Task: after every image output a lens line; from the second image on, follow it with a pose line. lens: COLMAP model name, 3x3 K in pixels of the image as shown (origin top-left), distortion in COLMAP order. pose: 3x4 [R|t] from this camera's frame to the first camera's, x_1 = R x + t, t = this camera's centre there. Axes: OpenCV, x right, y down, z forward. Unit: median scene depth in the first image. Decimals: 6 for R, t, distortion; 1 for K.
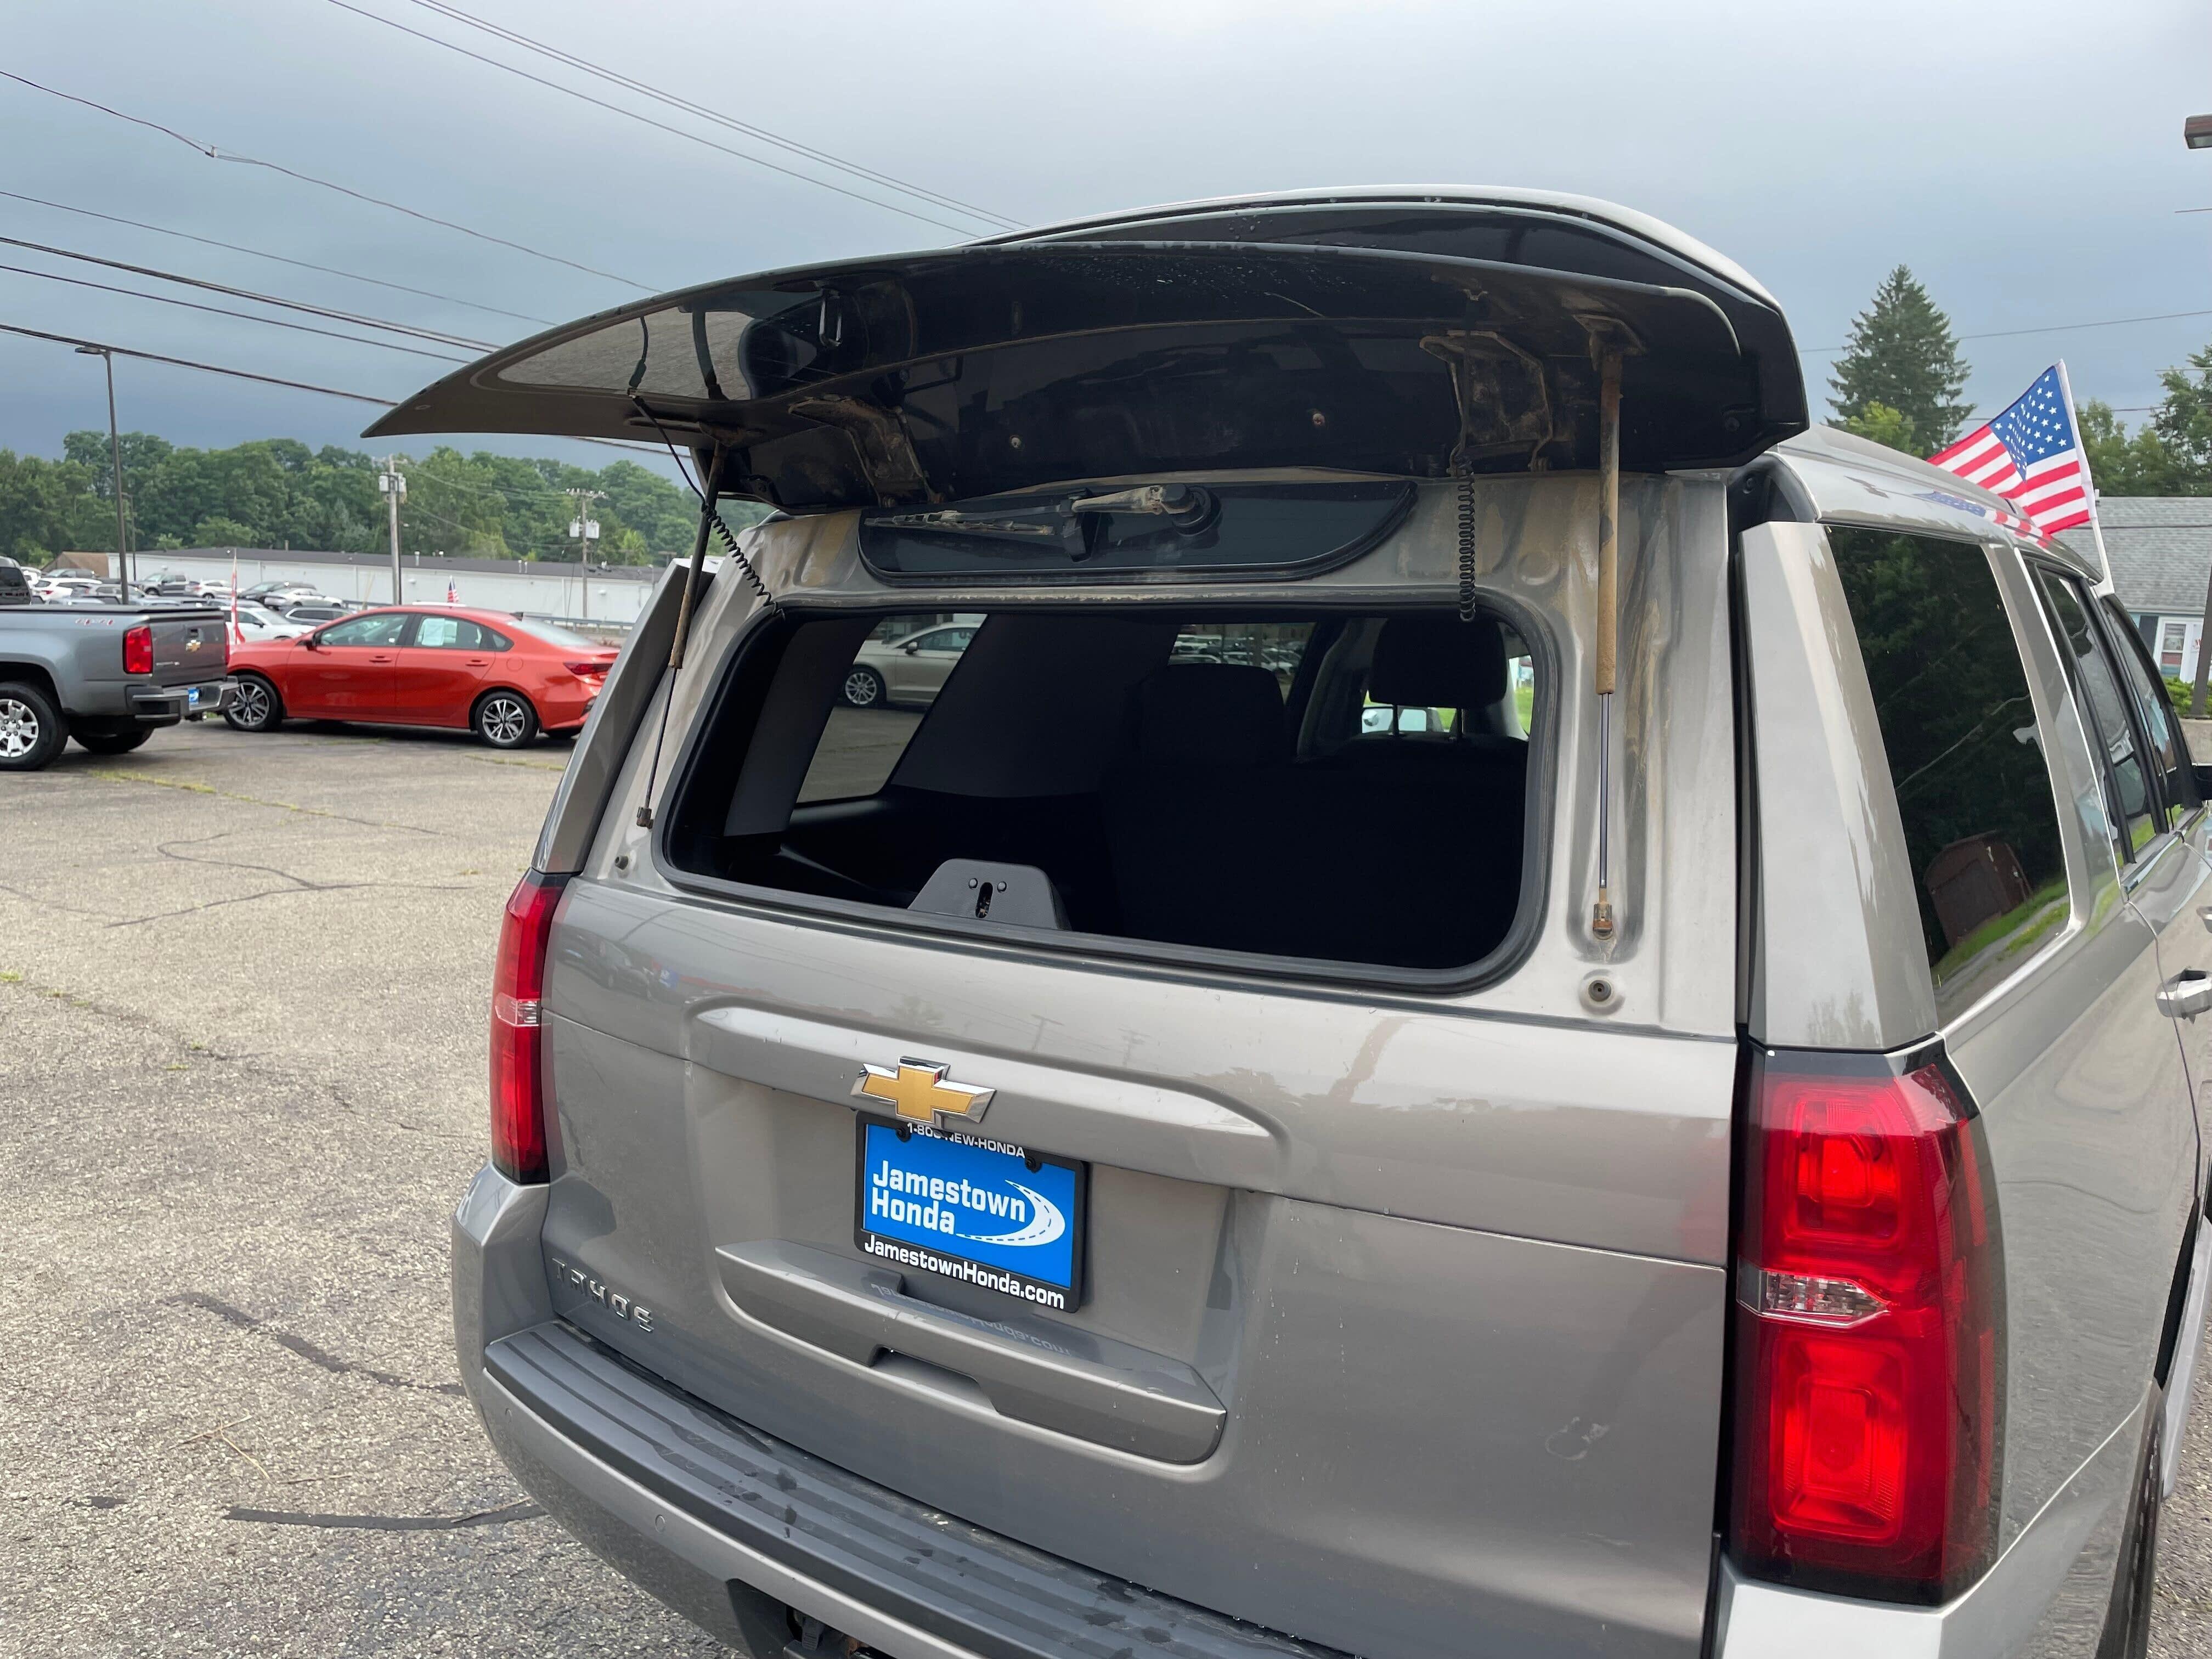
lens RADIAL K [[1671.5, 0, 1101.8], [0, 1671.5, 841.1], [0, 0, 1]] dist [0.096479, -0.122867]
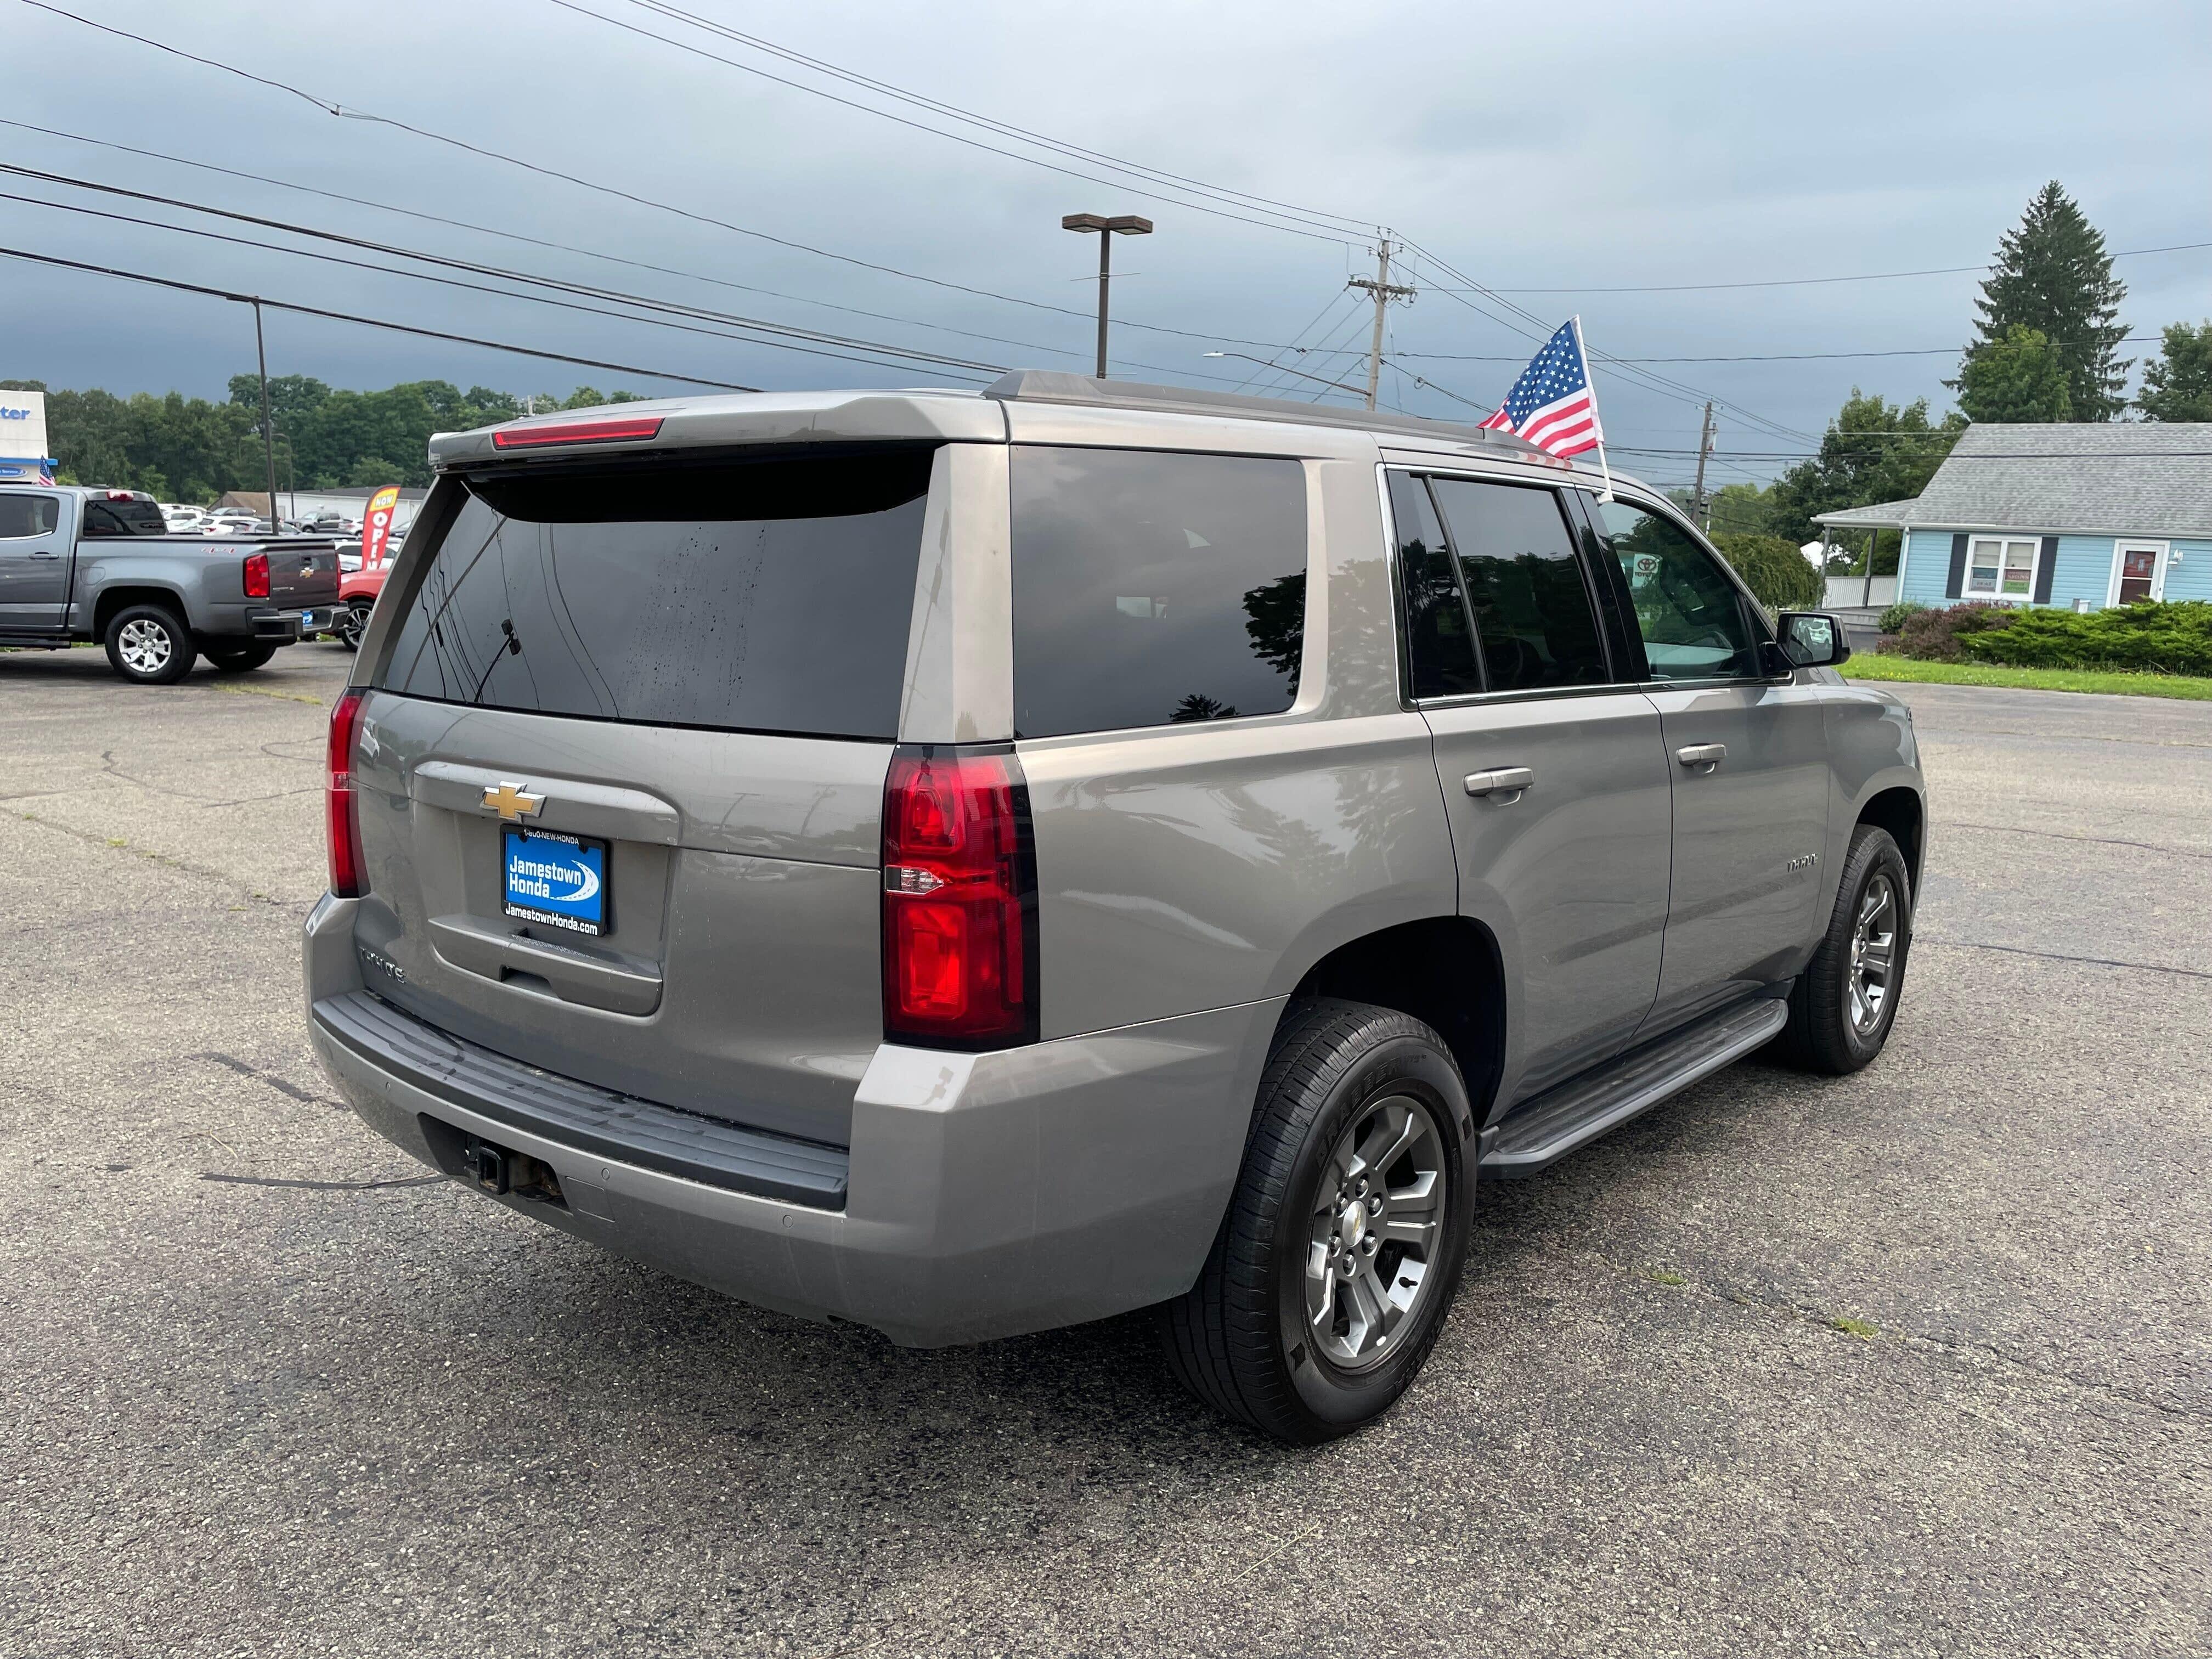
lens RADIAL K [[1674.1, 0, 1106.0], [0, 1674.1, 829.5], [0, 0, 1]] dist [0.092942, -0.116161]
pose [[0.997146, 0.009583, -0.074890, 0.221037], [-0.007304, 0.999503, 0.030650, 0.046695], [0.075146, -0.030016, 0.996721, -0.217490]]
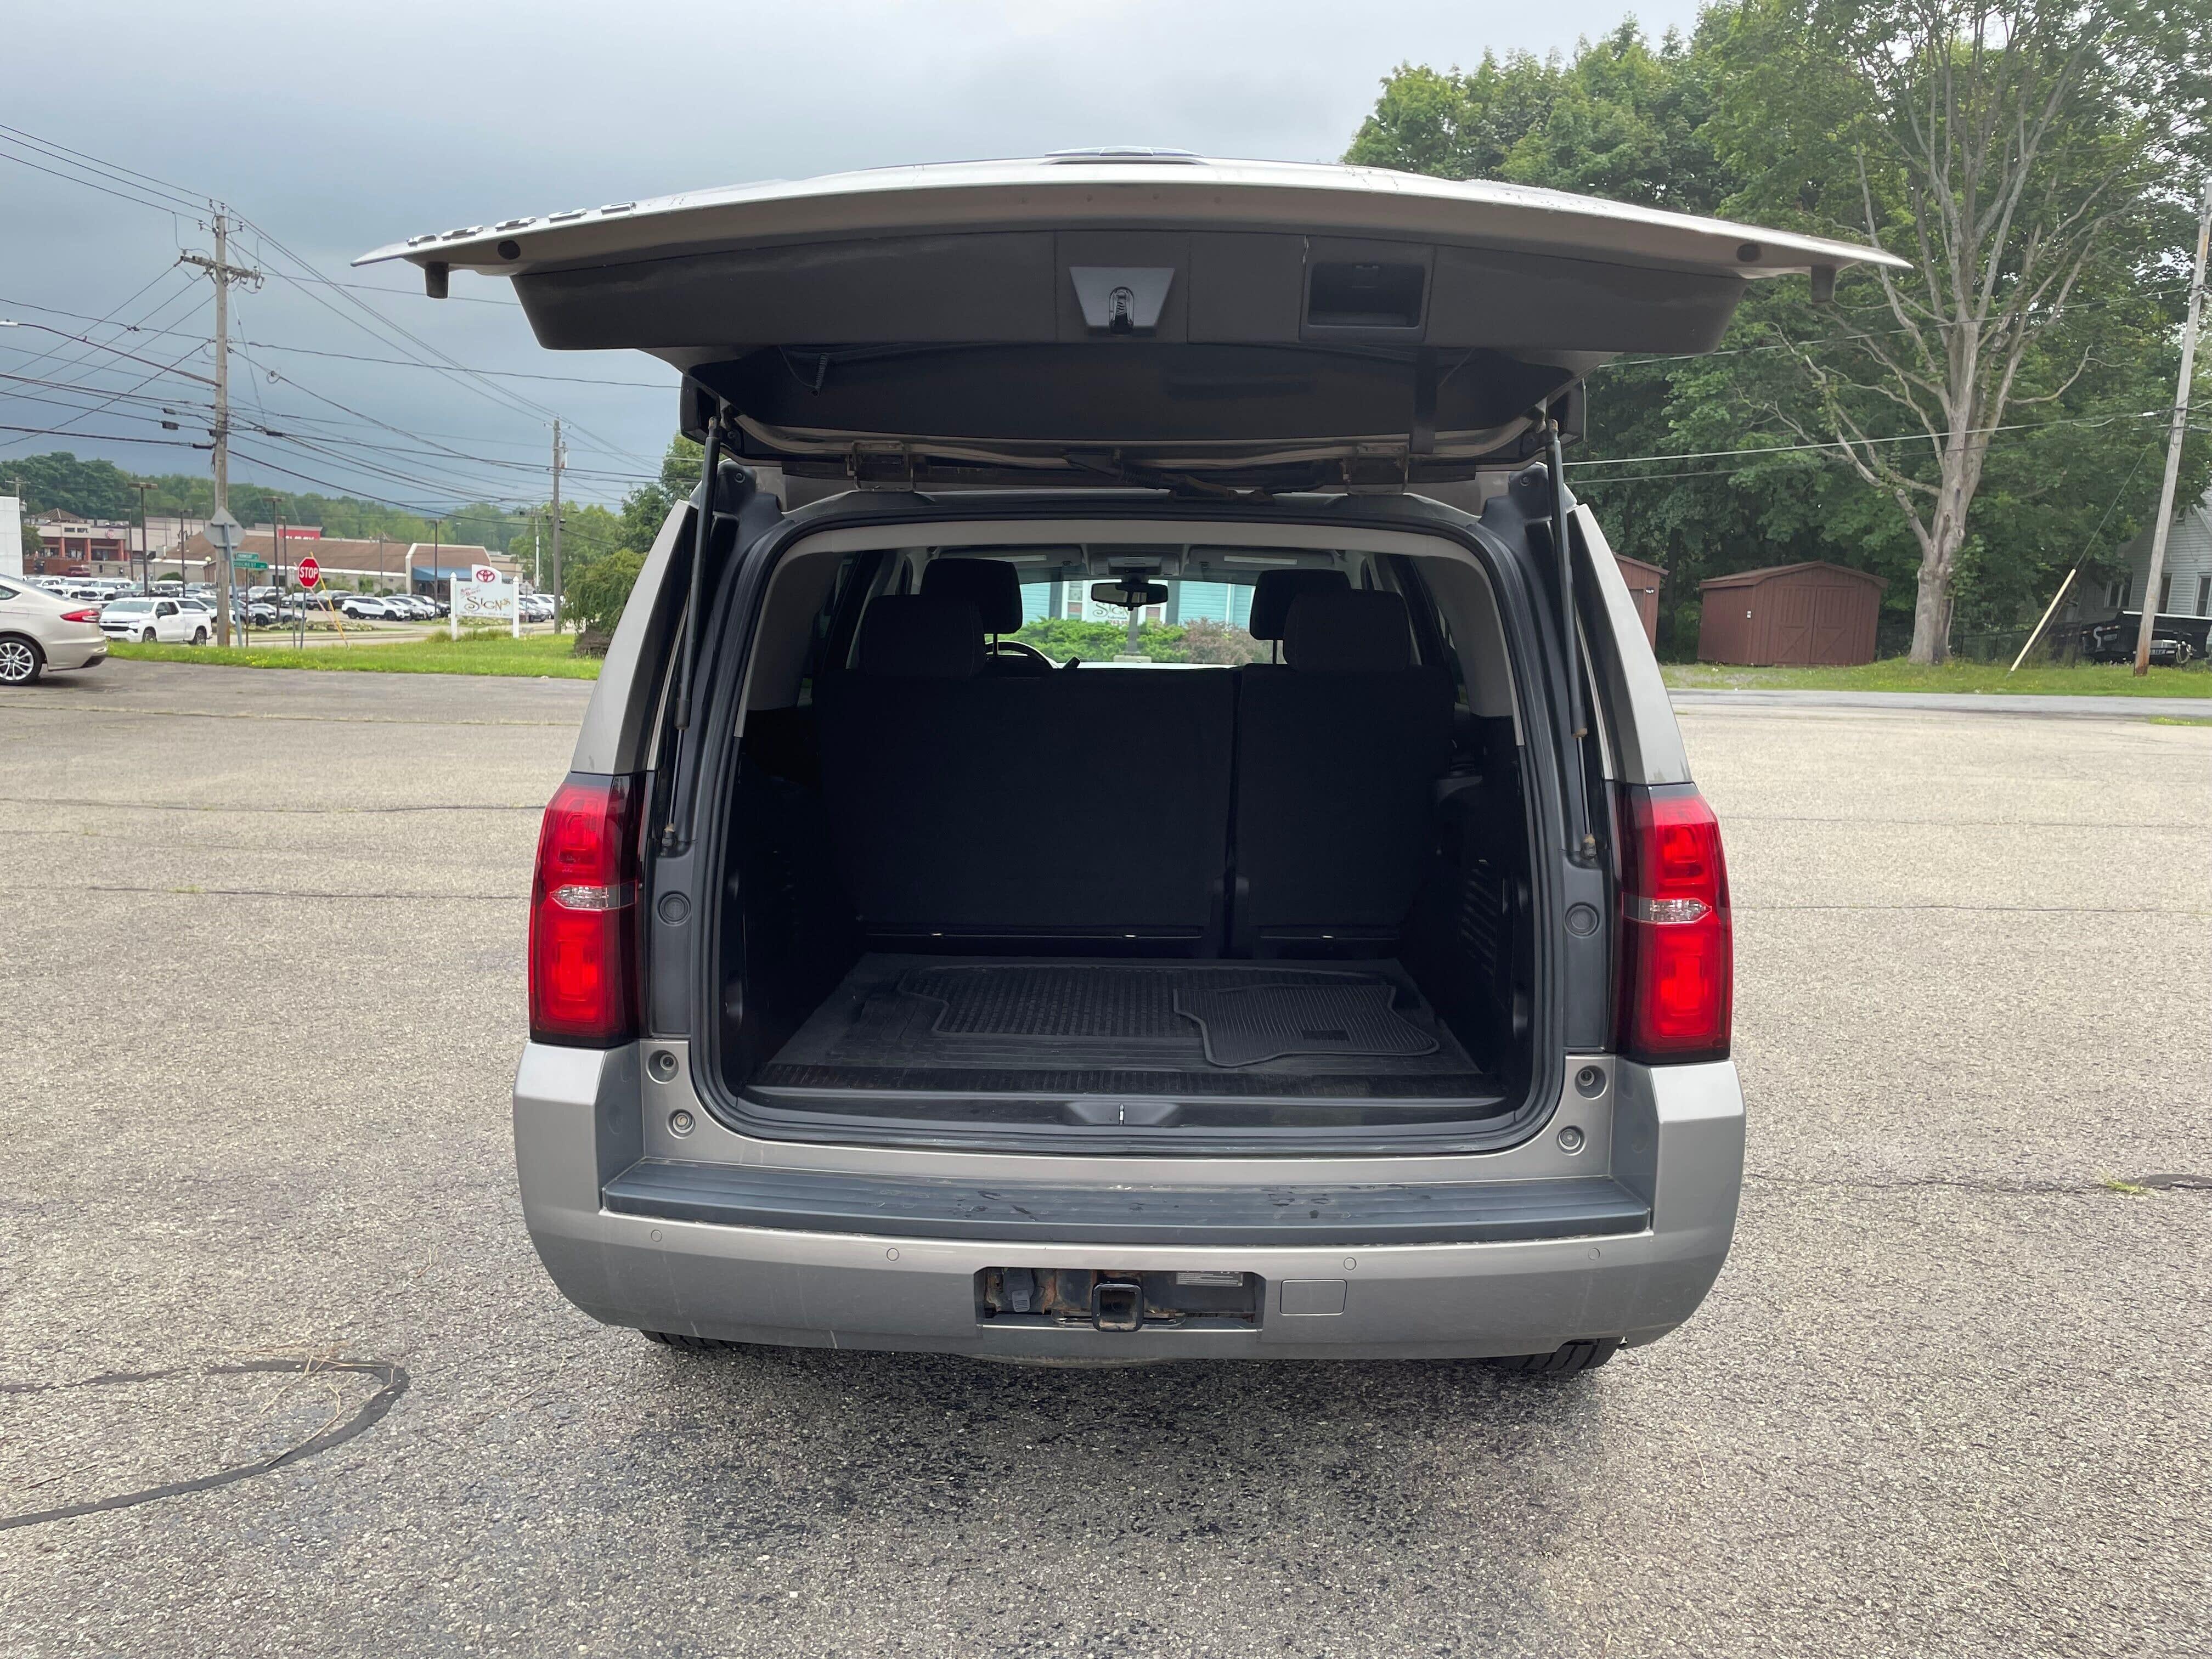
lens RADIAL K [[1678.9, 0, 1094.9], [0, 1678.9, 829.7], [0, 0, 1]] dist [0.091427, -0.113230]
pose [[0.827570, -0.080375, 0.555579, -0.351474], [0.067829, 0.996763, 0.043165, 0.013802], [-0.557250, 0.001962, 0.830343, -0.069598]]
